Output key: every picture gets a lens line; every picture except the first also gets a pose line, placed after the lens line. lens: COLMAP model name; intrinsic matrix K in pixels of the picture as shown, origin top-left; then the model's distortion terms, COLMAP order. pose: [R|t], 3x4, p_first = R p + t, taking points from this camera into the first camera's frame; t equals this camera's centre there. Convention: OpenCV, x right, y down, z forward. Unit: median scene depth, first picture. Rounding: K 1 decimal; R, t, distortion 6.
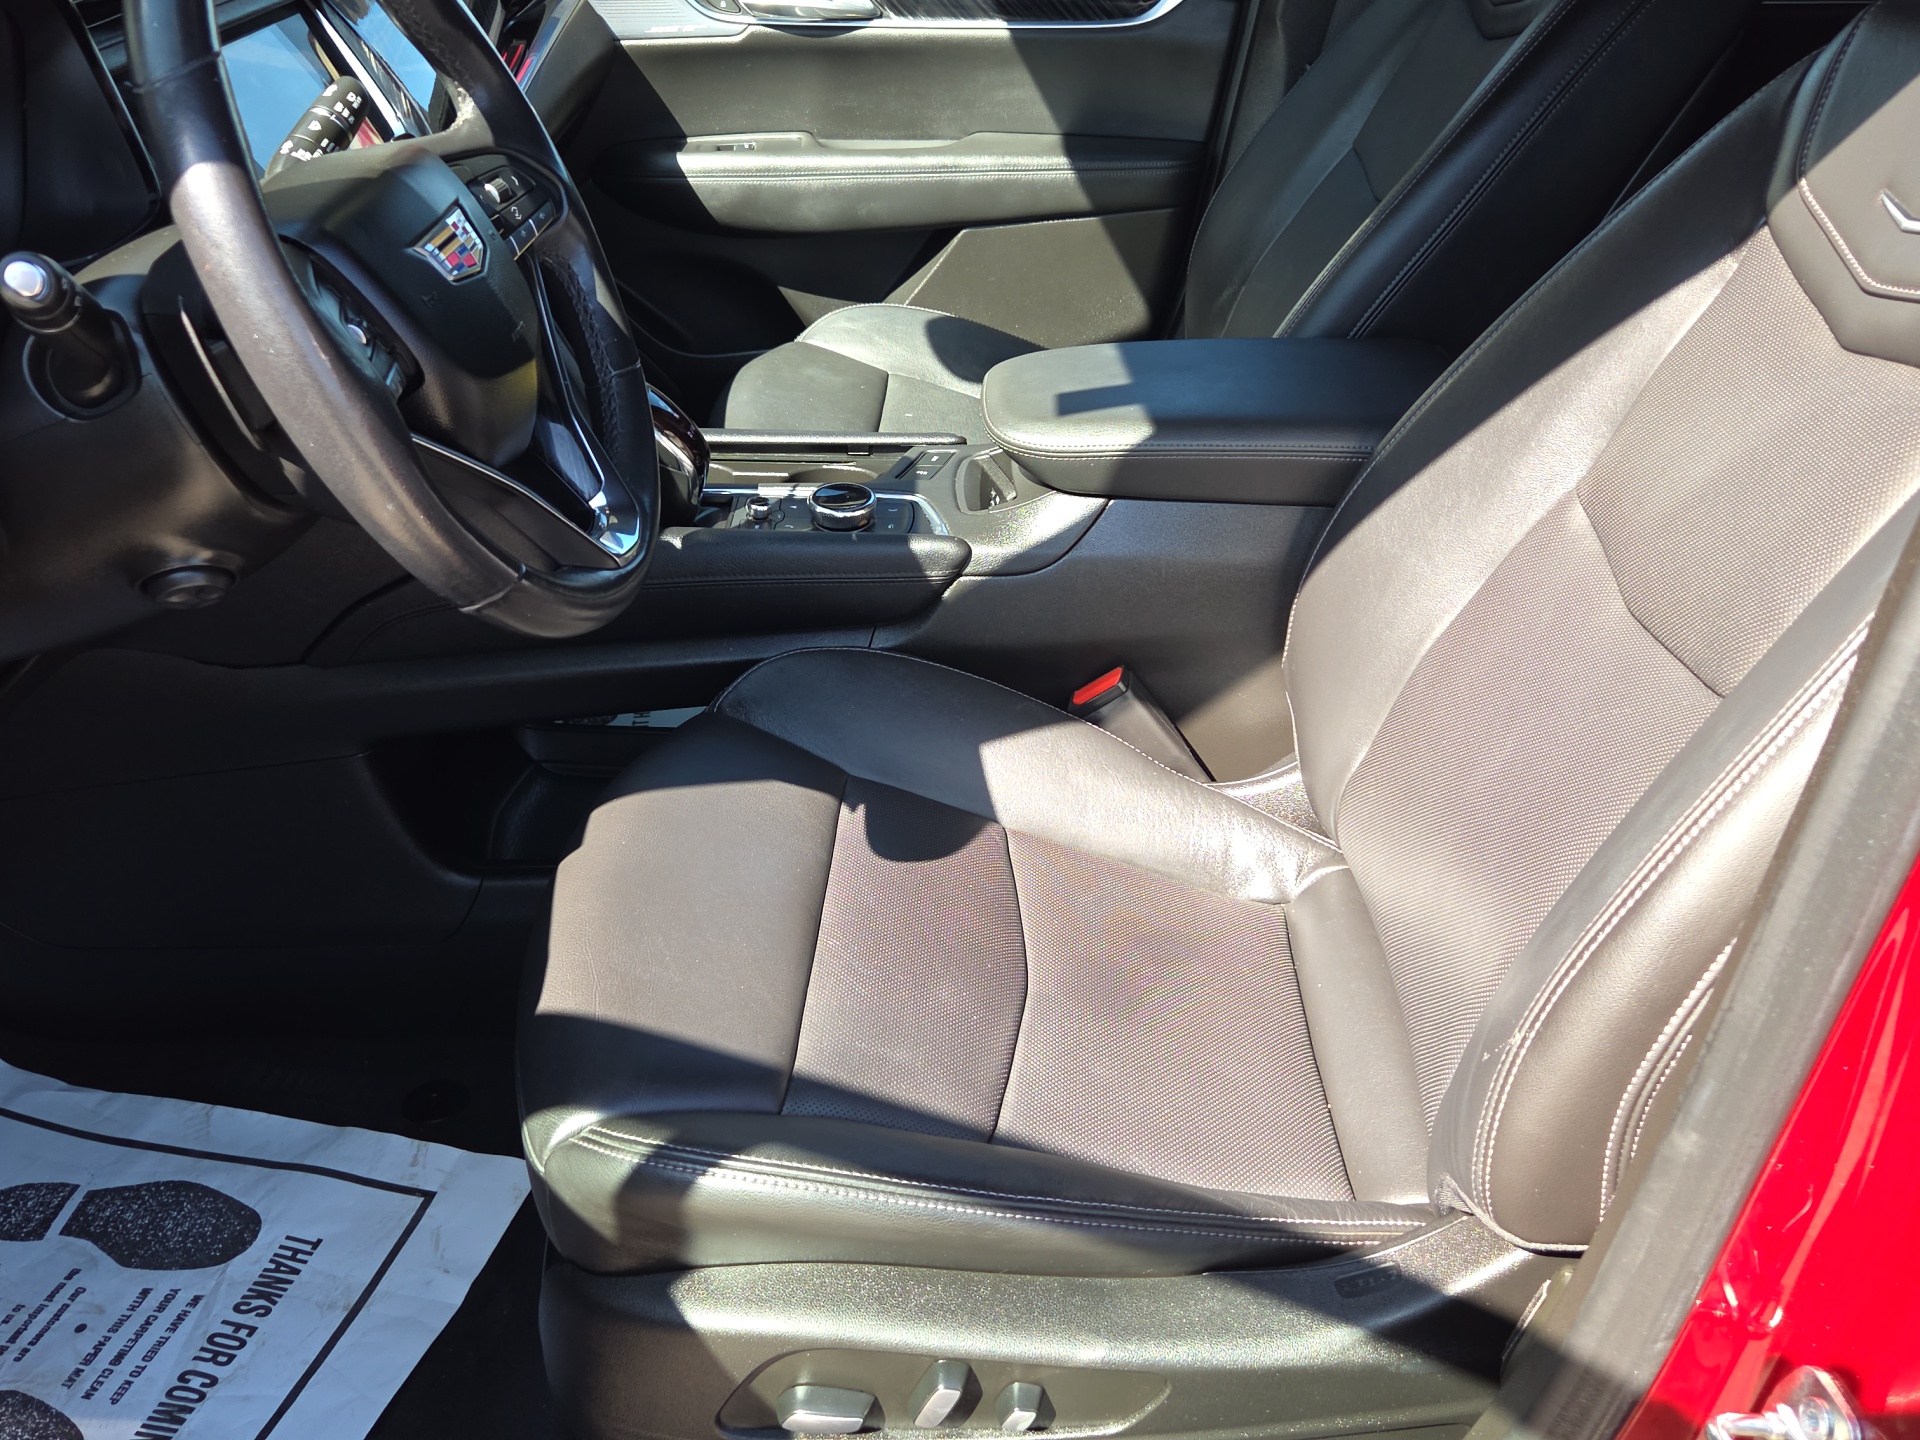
lens RADIAL K [[1721.8, 0, 954.9], [0, 1721.8, 725.6], [0, 0, 1]] dist [0.049143, -0.009476]
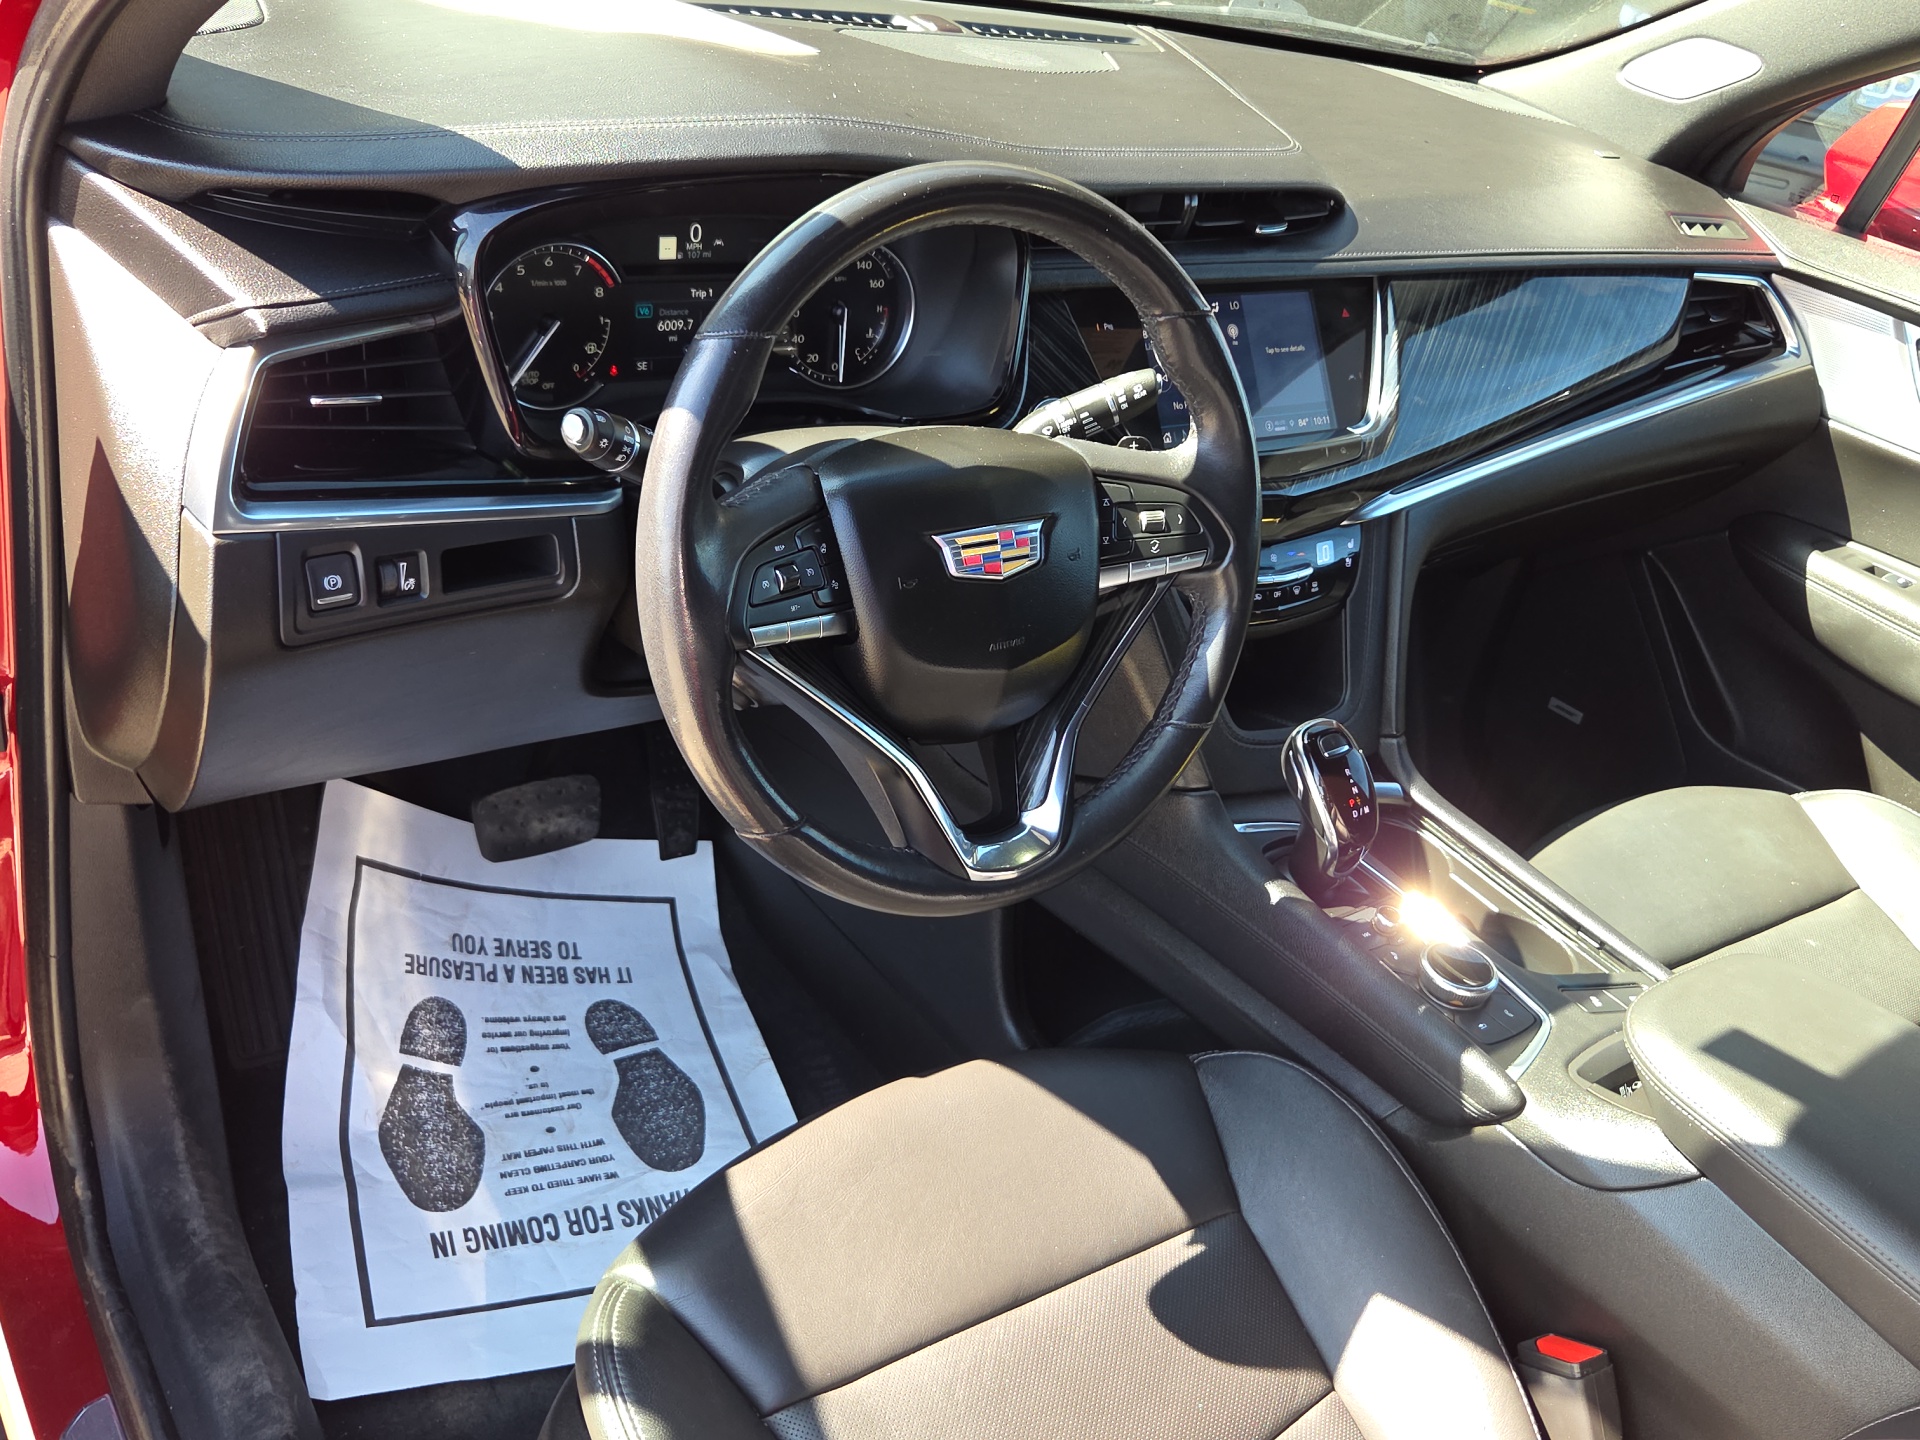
lens RADIAL K [[1721.8, 0, 952.7], [0, 1721.8, 700.0], [0, 0, 1]] dist [0.049143, -0.009476]
pose [[0.587004, 0.506753, -0.631370, 0.281510], [-0.559016, 0.817817, 0.136665, -0.226450], [0.585601, 0.272723, 0.763344, 0.138181]]
